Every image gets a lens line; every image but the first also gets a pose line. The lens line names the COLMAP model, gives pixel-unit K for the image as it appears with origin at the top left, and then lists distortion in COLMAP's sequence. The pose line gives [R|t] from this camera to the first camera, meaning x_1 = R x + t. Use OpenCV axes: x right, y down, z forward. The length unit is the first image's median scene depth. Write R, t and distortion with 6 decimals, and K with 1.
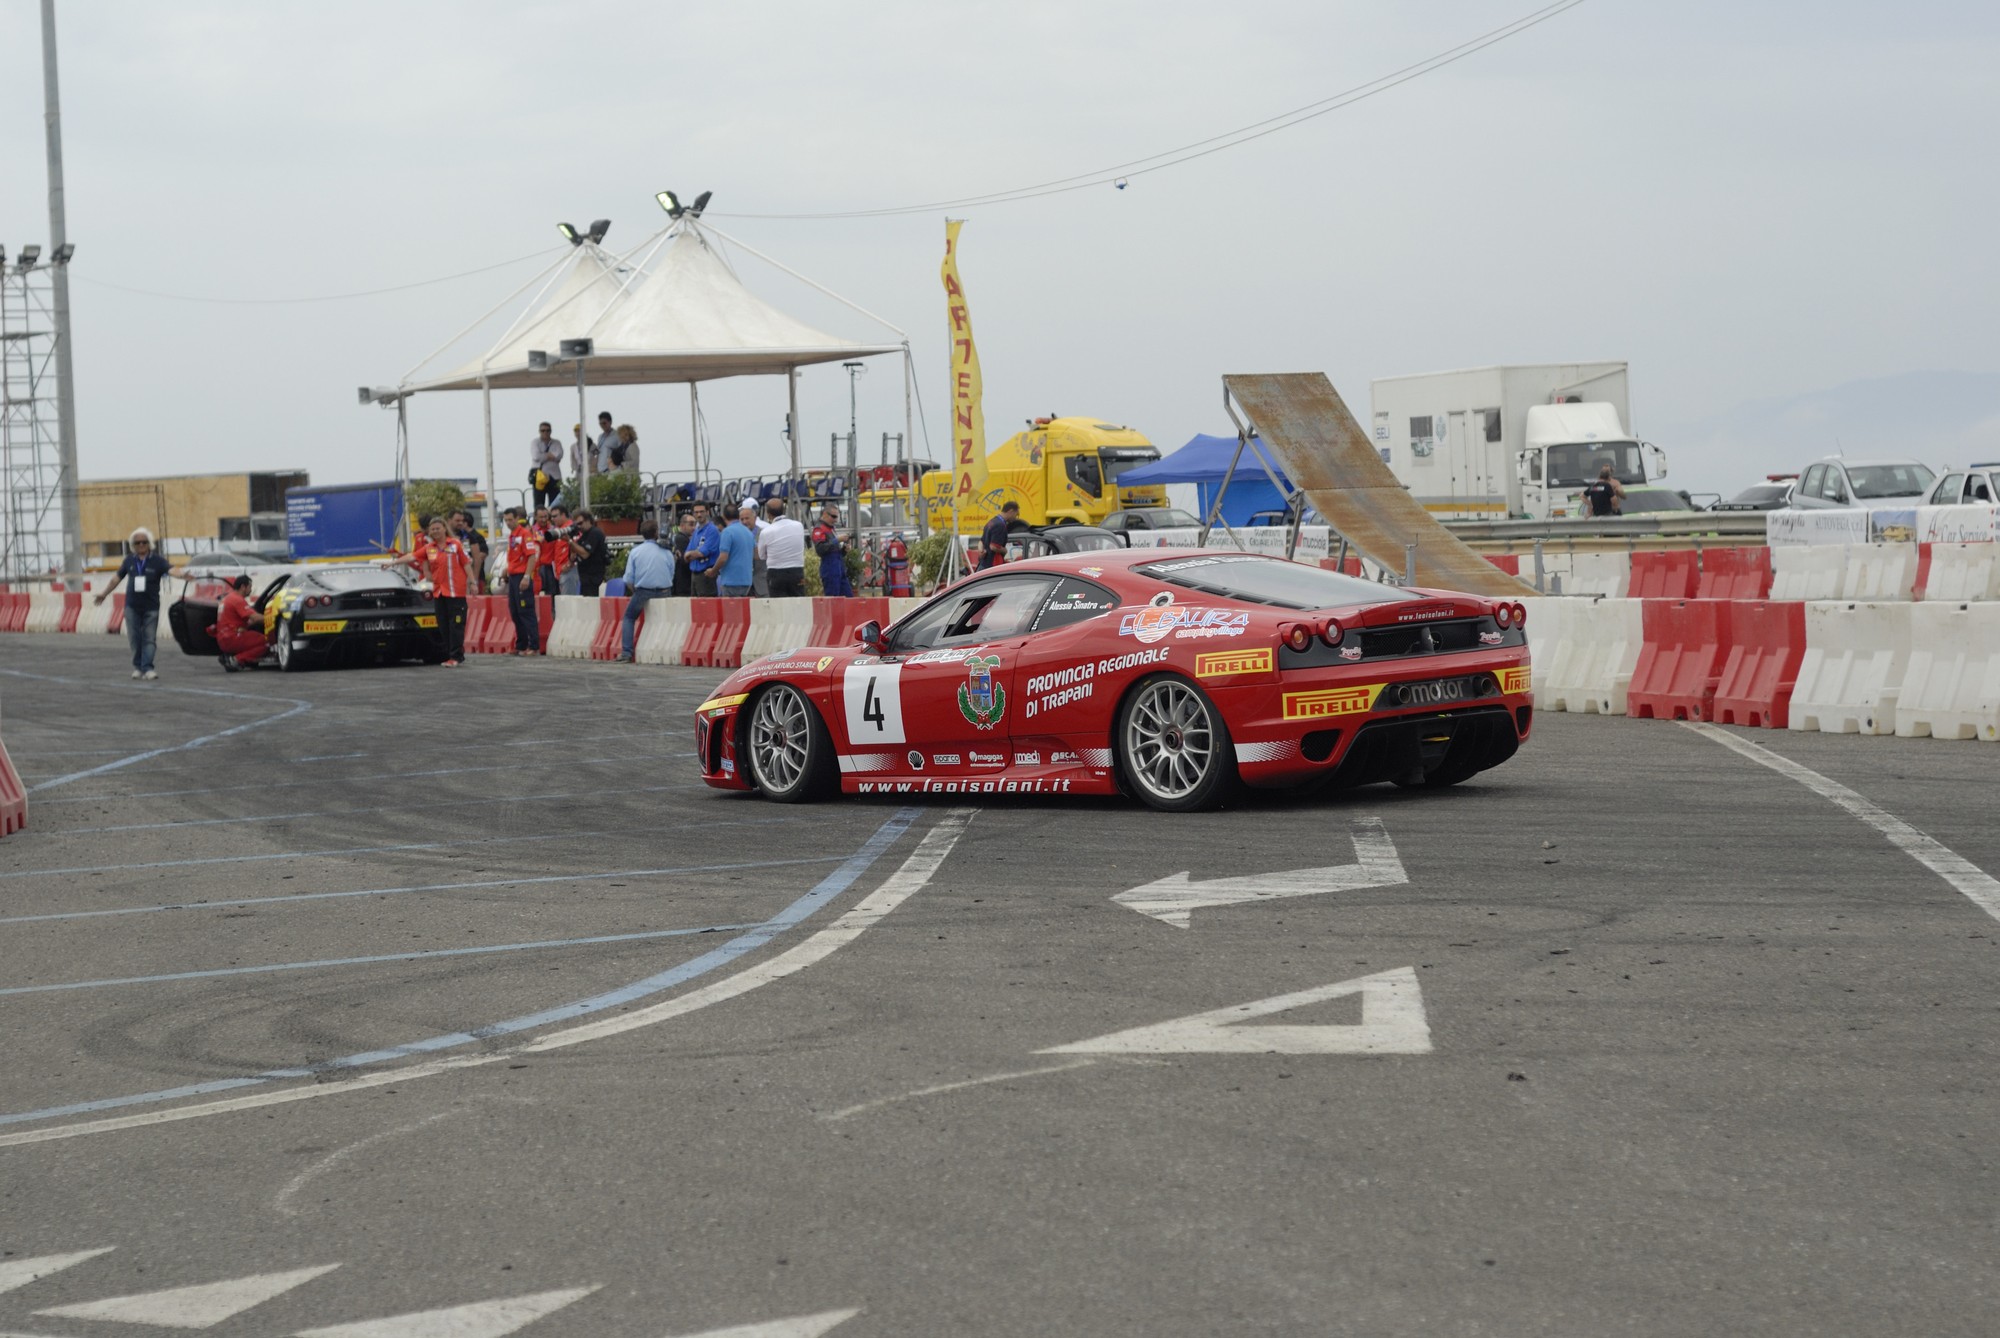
lens RADIAL K [[4915.8, 0, 1000.0], [0, 4915.8, 669.0], [0, 0, 1]] dist [0.347224, -0.170547]
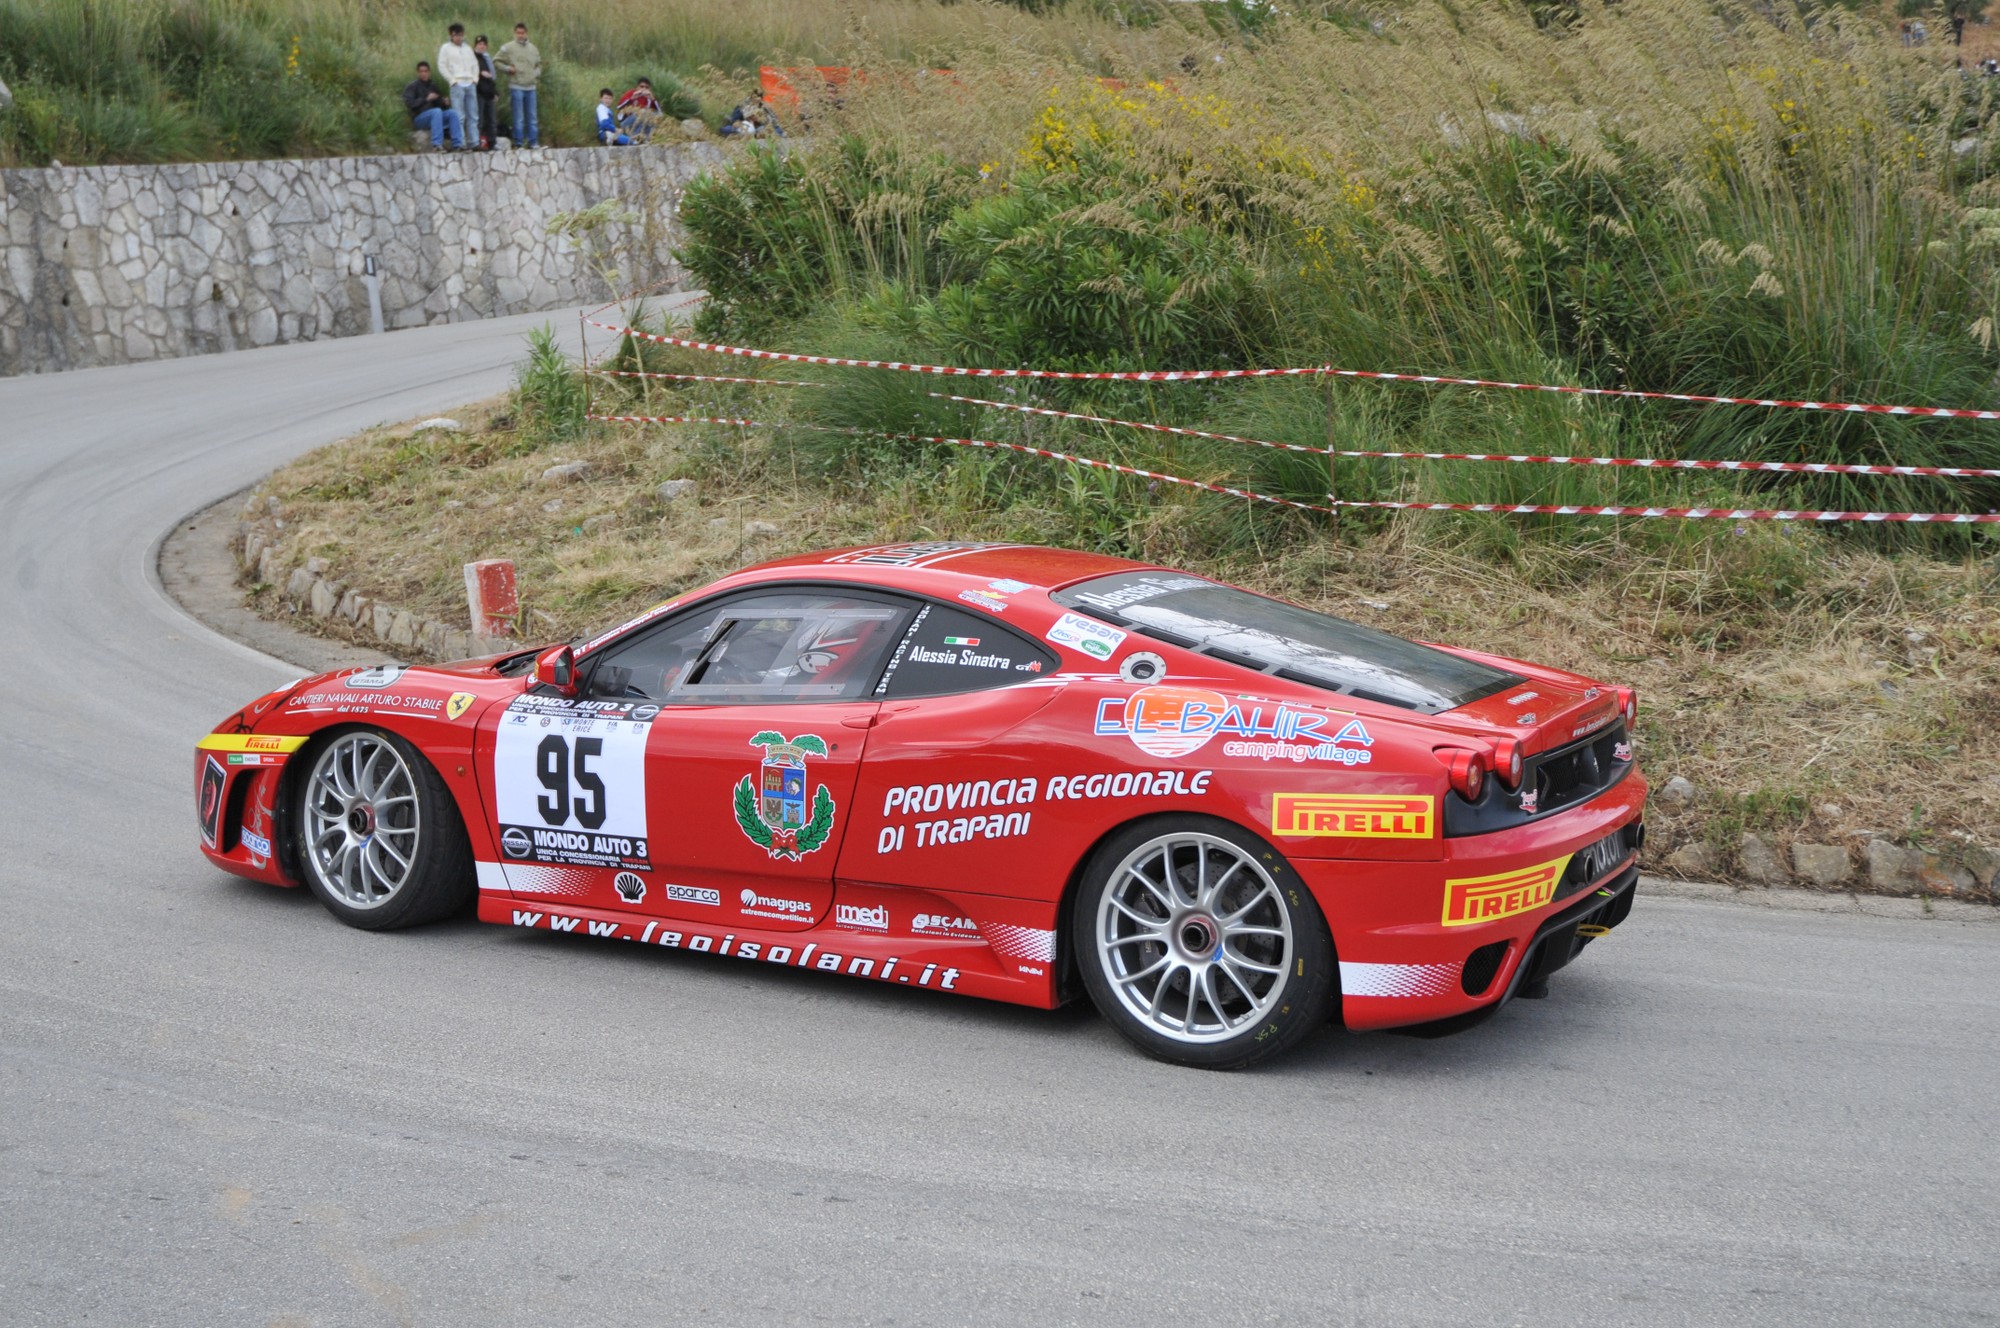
lens RADIAL K [[2612.7, 0, 1049.8], [0, 2612.7, 706.9], [0, 0, 1]] dist [0.013593, 0.006630]
pose [[0.937427, 0.039804, 0.345899, -0.082410], [-0.071869, 0.994171, 0.080370, -0.033155], [-0.340684, -0.100200, 0.934823, 0.718128]]
